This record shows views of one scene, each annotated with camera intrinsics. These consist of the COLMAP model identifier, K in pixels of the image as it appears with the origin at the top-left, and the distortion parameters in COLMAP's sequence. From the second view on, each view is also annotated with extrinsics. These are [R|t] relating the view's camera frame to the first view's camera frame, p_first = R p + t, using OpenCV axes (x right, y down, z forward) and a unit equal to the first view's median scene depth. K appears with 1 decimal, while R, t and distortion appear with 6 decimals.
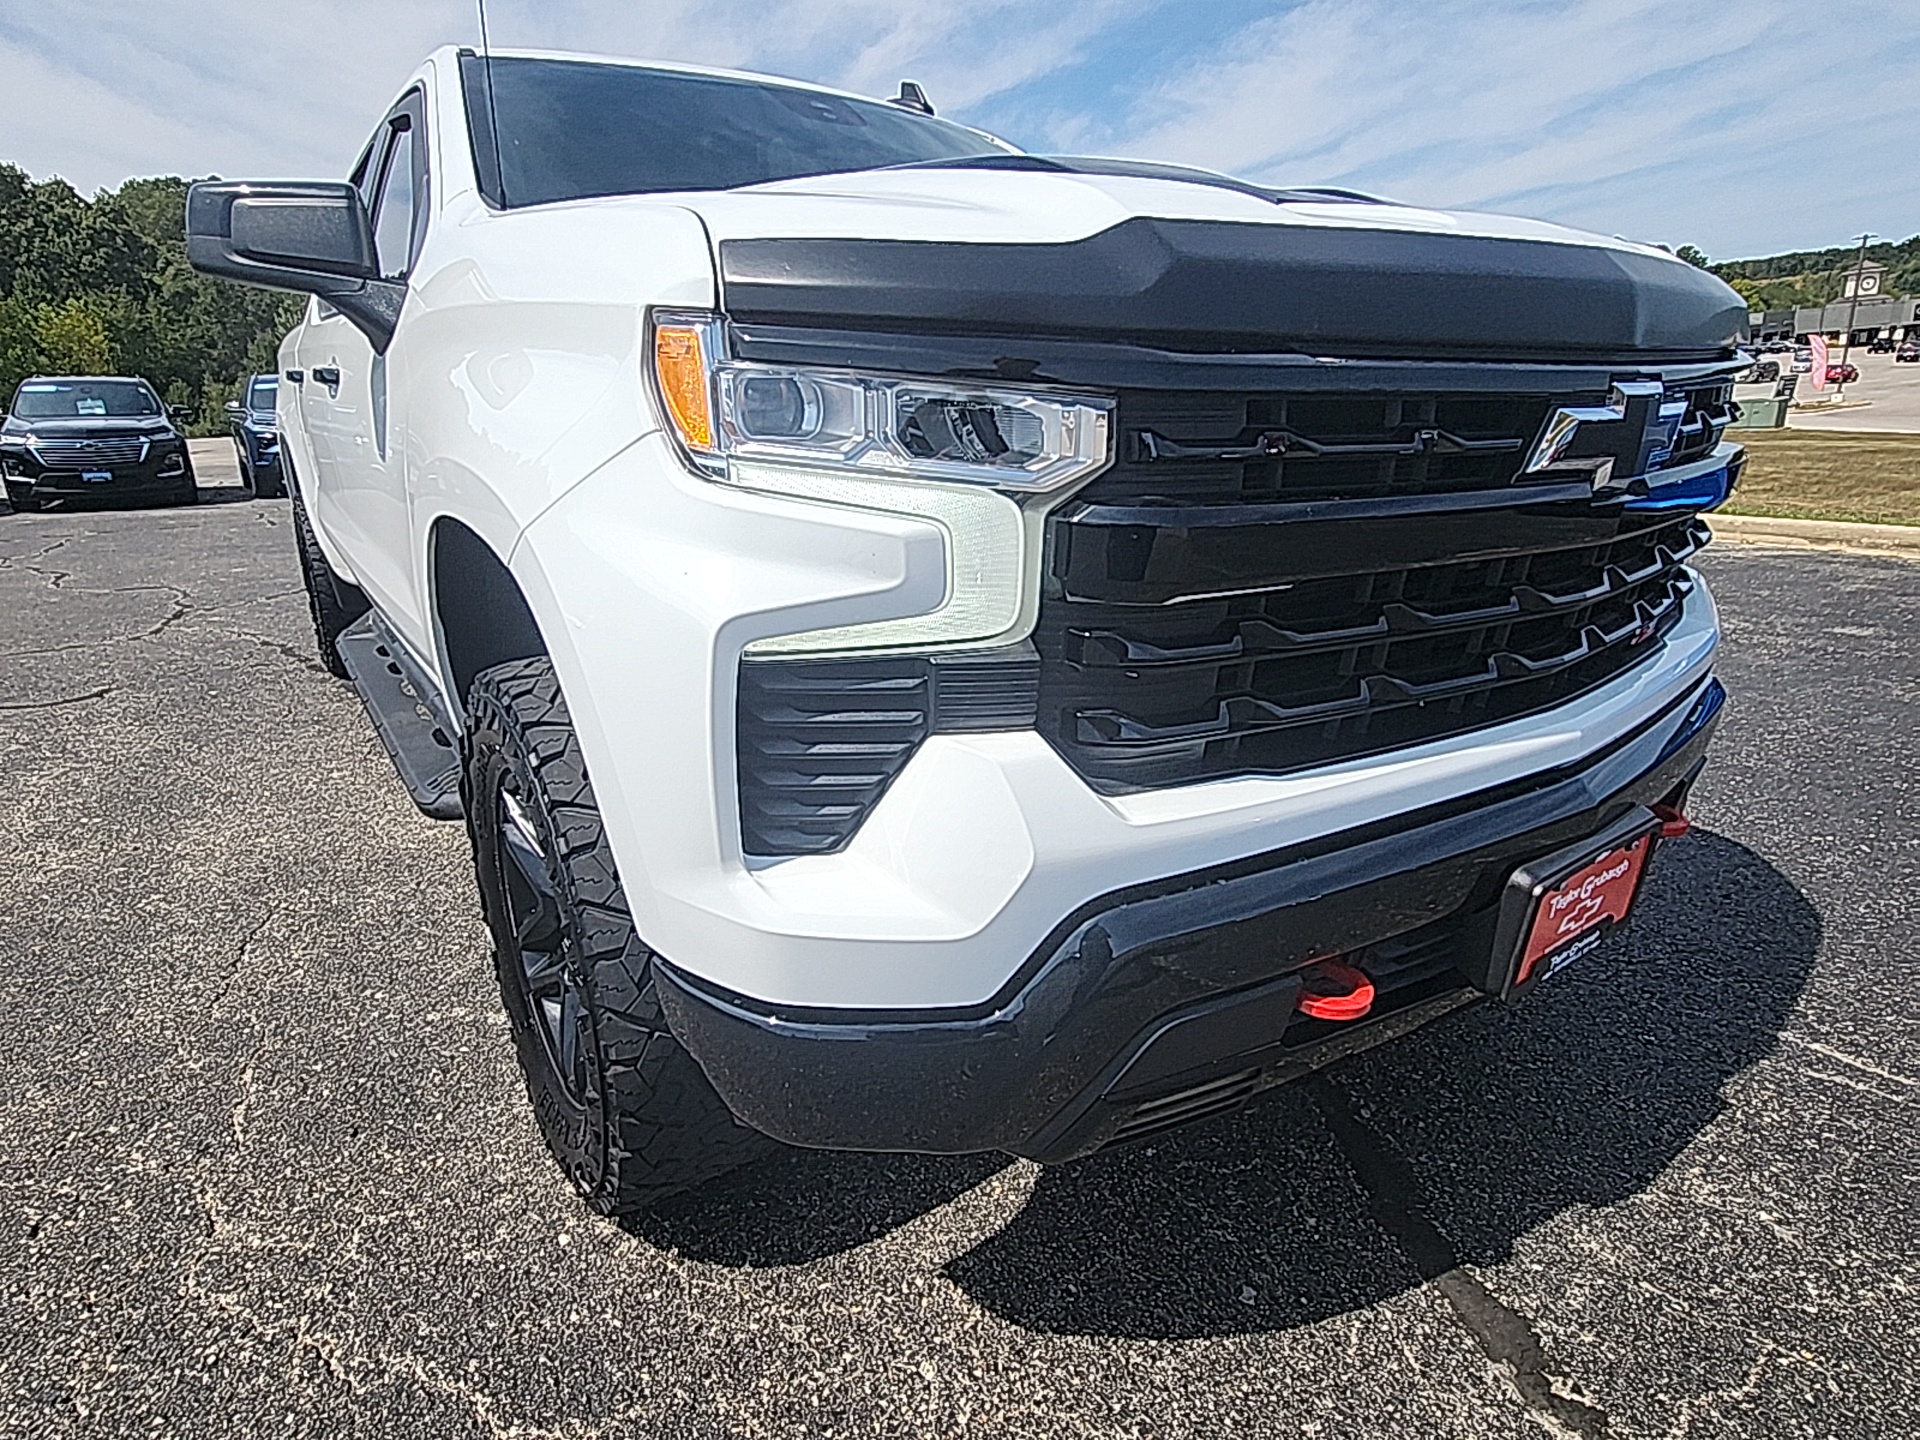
lens RADIAL K [[994.7, 0, 952.8], [0, 994.7, 730.0], [0, 0, 1]] dist [0.000301, -0.000652]
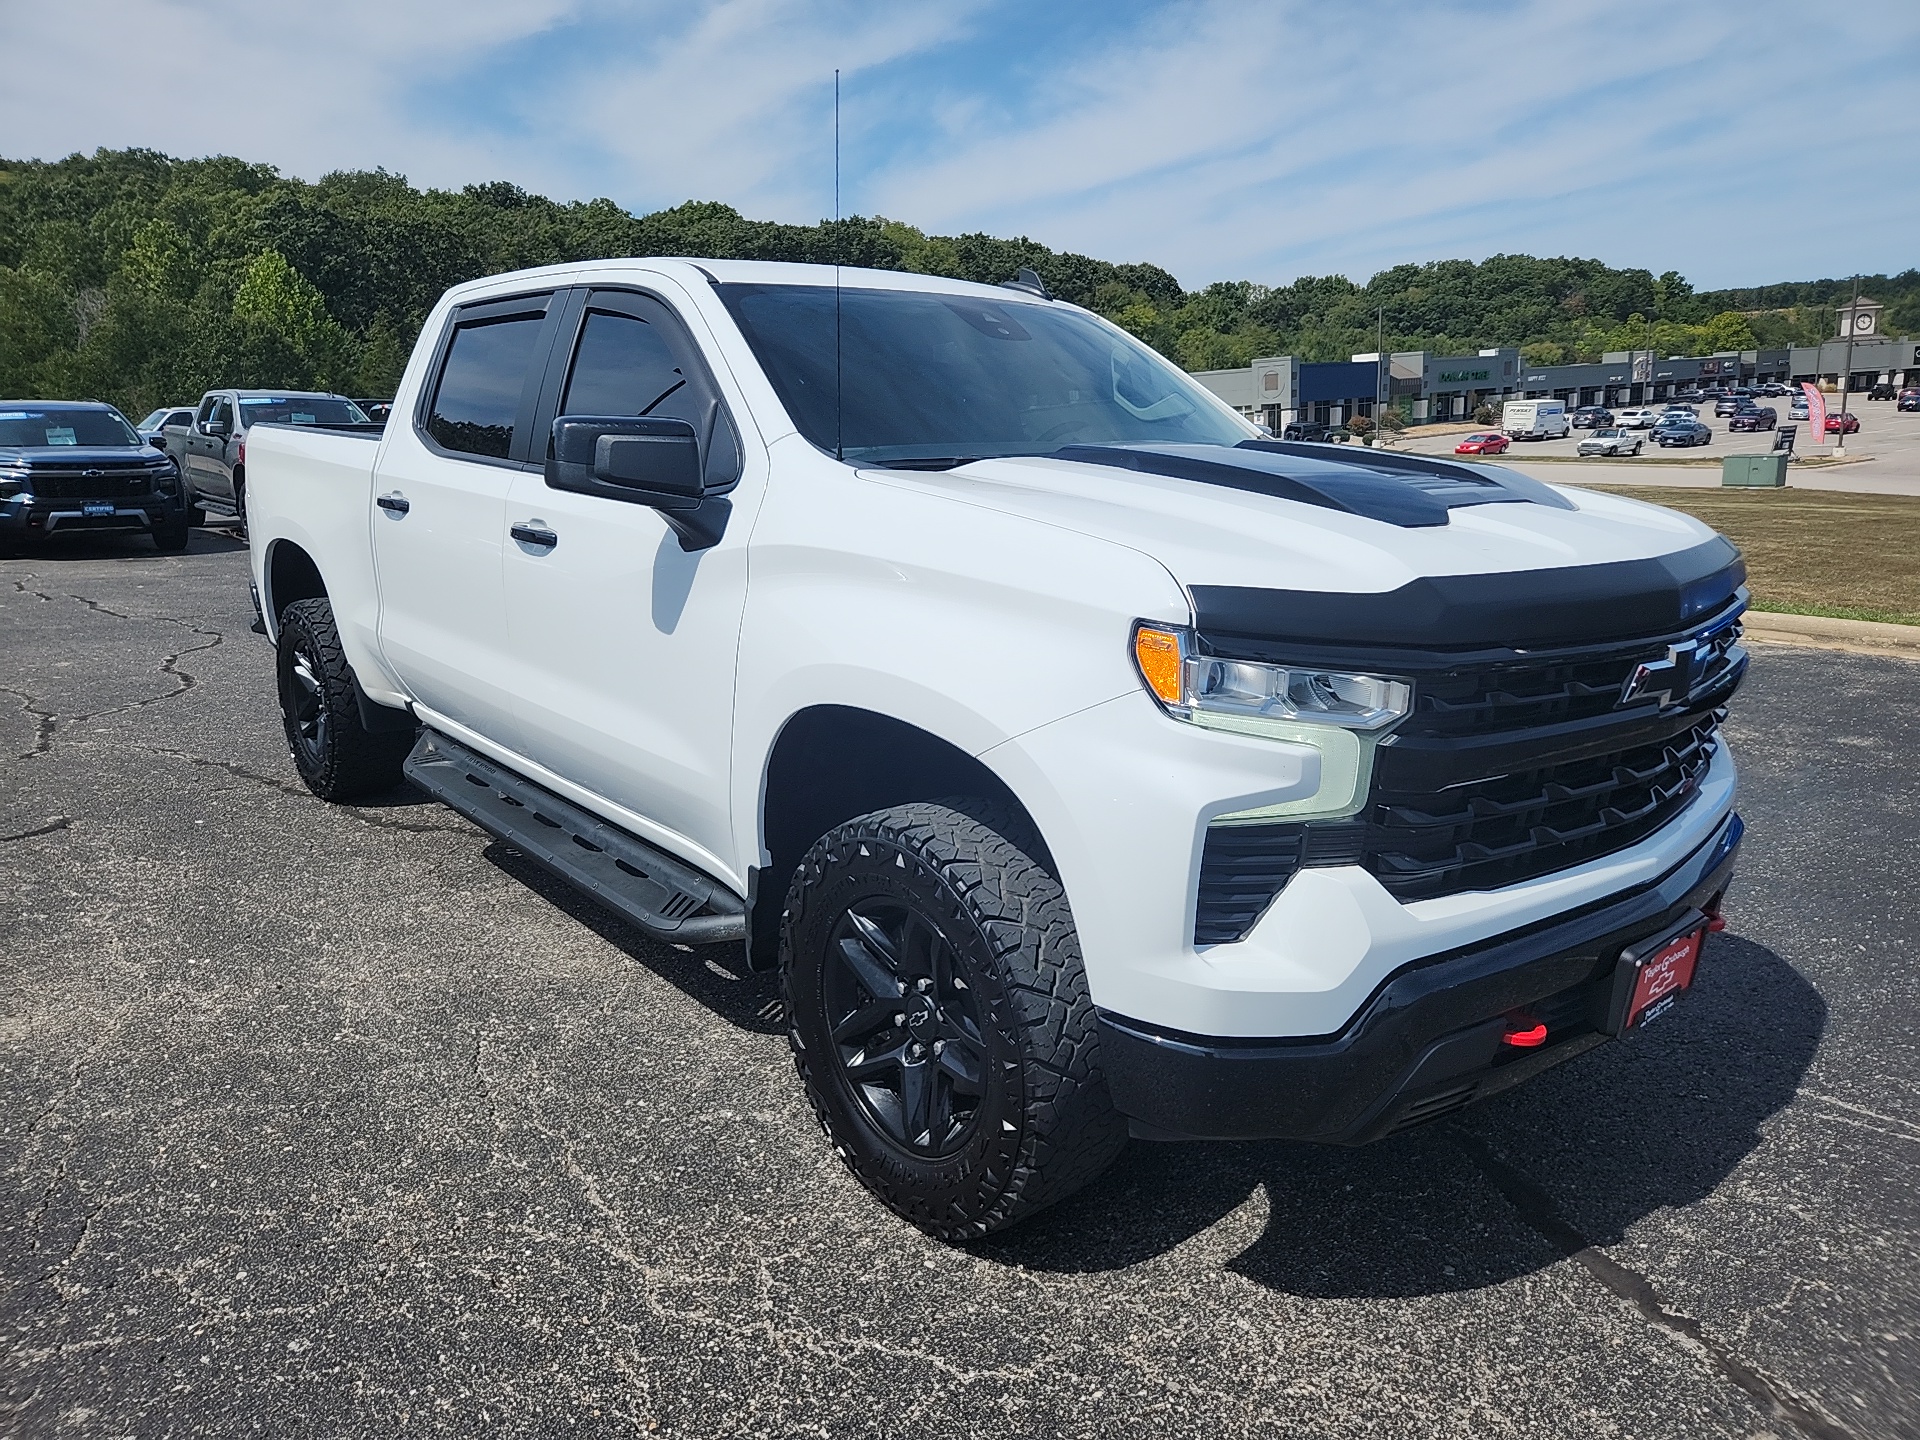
lens RADIAL K [[1257.8, 0, 972.2], [0, 1257.8, 748.1], [0, 0, 1]] dist [0.066222, -0.064323]
pose [[0.992847, -0.003772, 0.119335, -0.551667], [0.012544, 0.997264, -0.072849, -0.033565], [-0.118734, 0.073824, 0.990178, -0.706247]]
